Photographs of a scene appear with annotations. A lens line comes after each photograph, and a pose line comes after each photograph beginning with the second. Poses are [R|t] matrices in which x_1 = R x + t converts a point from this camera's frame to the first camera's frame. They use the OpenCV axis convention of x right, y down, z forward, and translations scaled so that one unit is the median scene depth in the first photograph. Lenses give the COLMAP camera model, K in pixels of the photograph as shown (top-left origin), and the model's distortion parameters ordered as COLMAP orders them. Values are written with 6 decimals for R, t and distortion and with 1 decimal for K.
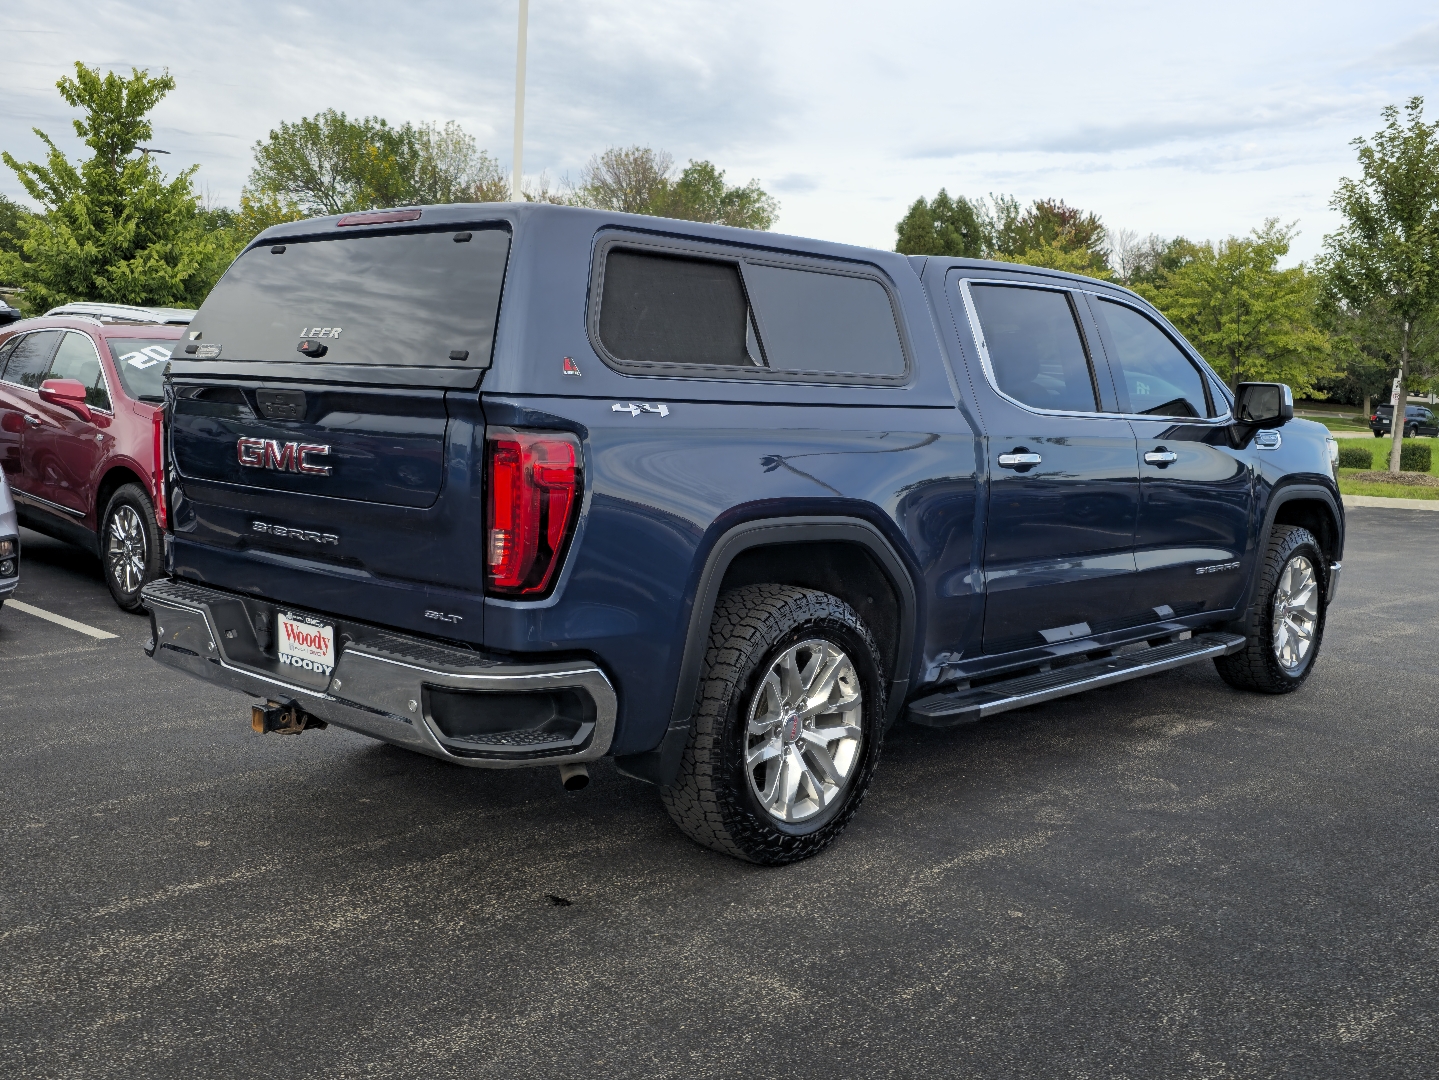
lens RADIAL K [[1482.8, 0, 780.4], [0, 1482.8, 550.0], [0, 0, 1]] dist [0.111312, -0.010748]
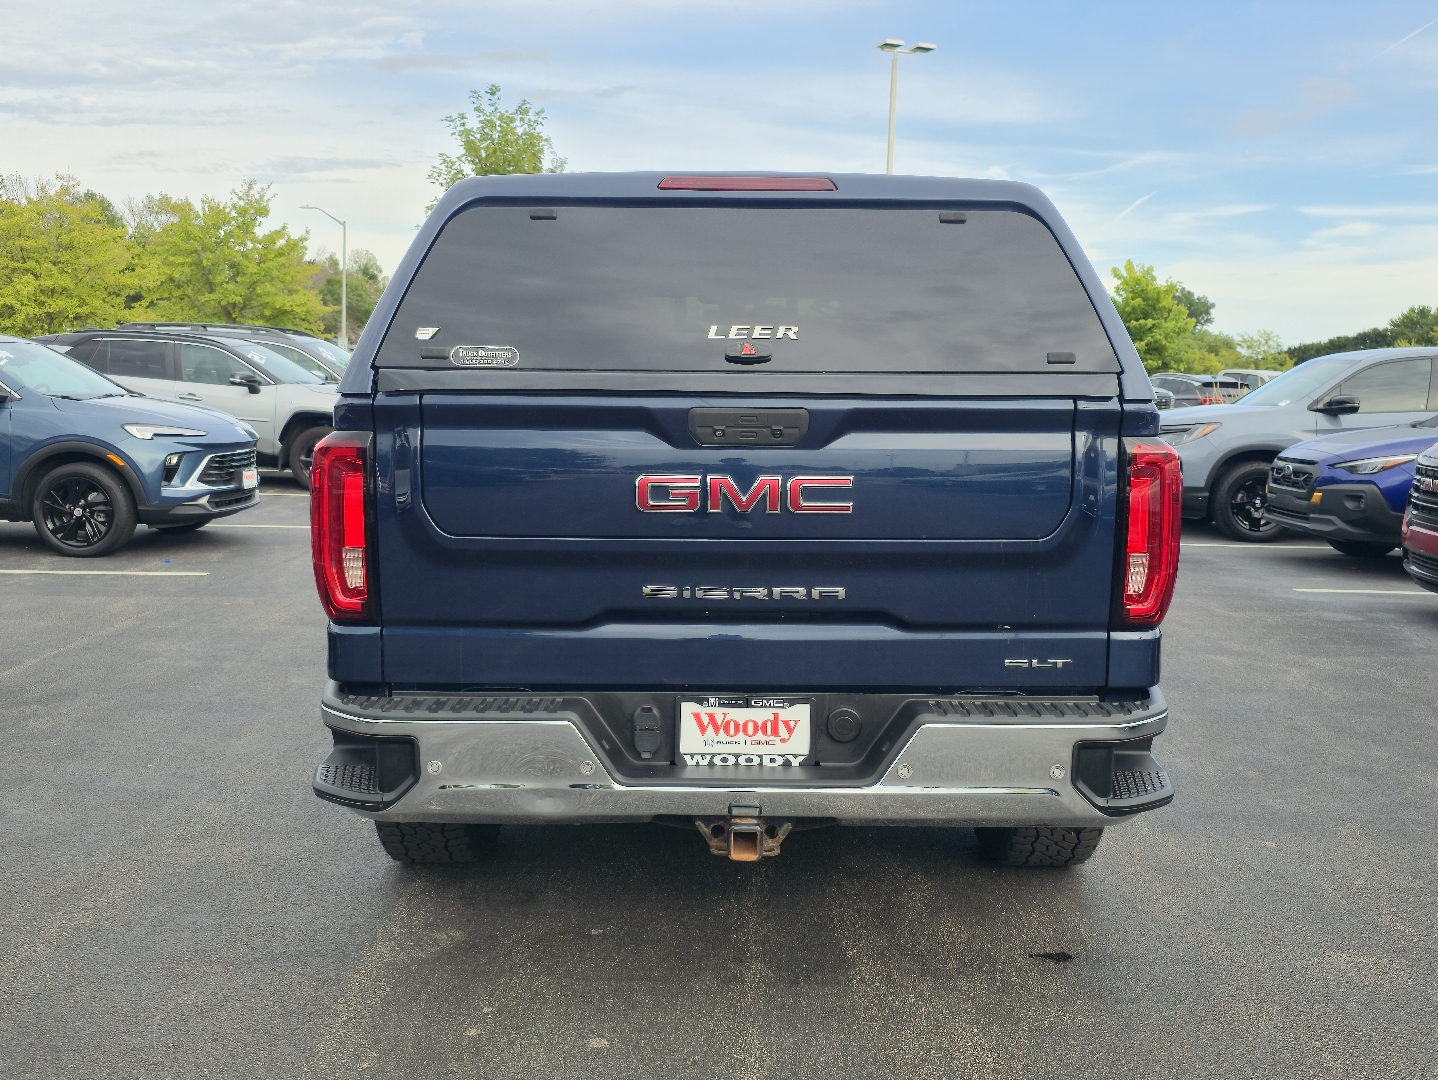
lens RADIAL K [[1416.9, 0, 766.1], [0, 1416.9, 539.2], [0, 0, 1]] dist [0.121851, -0.210961]
pose [[0.728264, -0.112832, 0.675944, -0.103006], [0.093758, 0.993483, 0.064823, -0.010895], [-0.678852, 0.016167, 0.734097, 0.058760]]
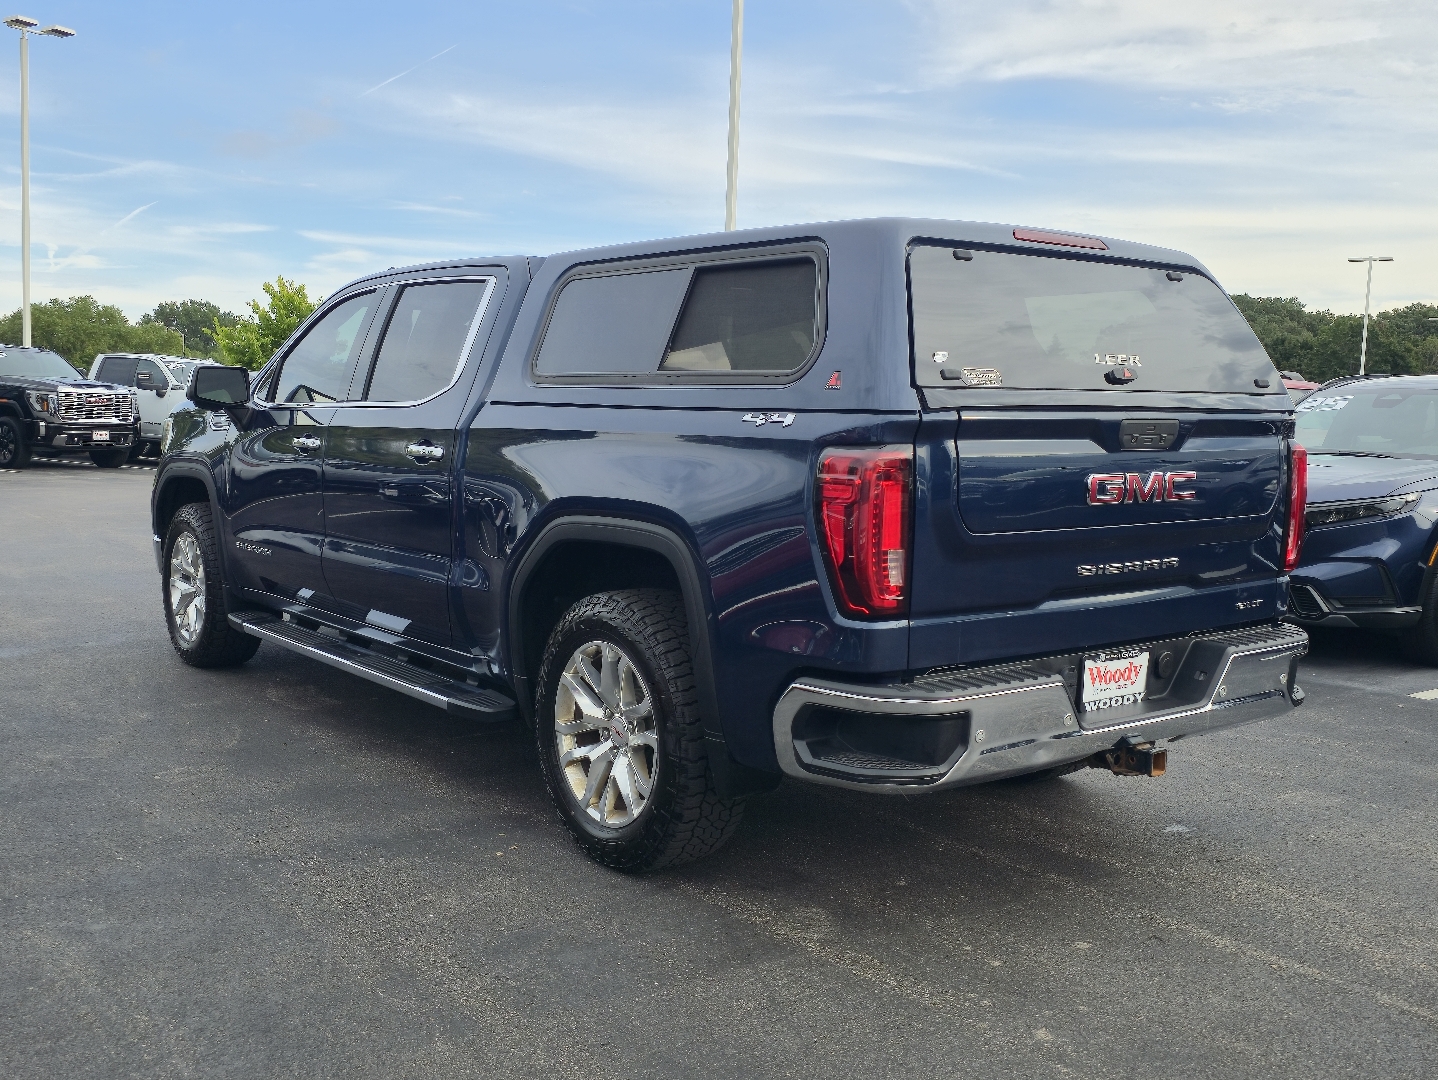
lens RADIAL K [[1419.5, 0, 719.0], [0, 1419.5, 540.0], [0, 0, 1]] dist [0.055114, -0.007380]
pose [[0.176782, -0.134582, 0.975005, -0.161686], [0.100927, 0.987864, 0.118058, -0.020933], [-0.979062, 0.077534, 0.188220, 0.138959]]
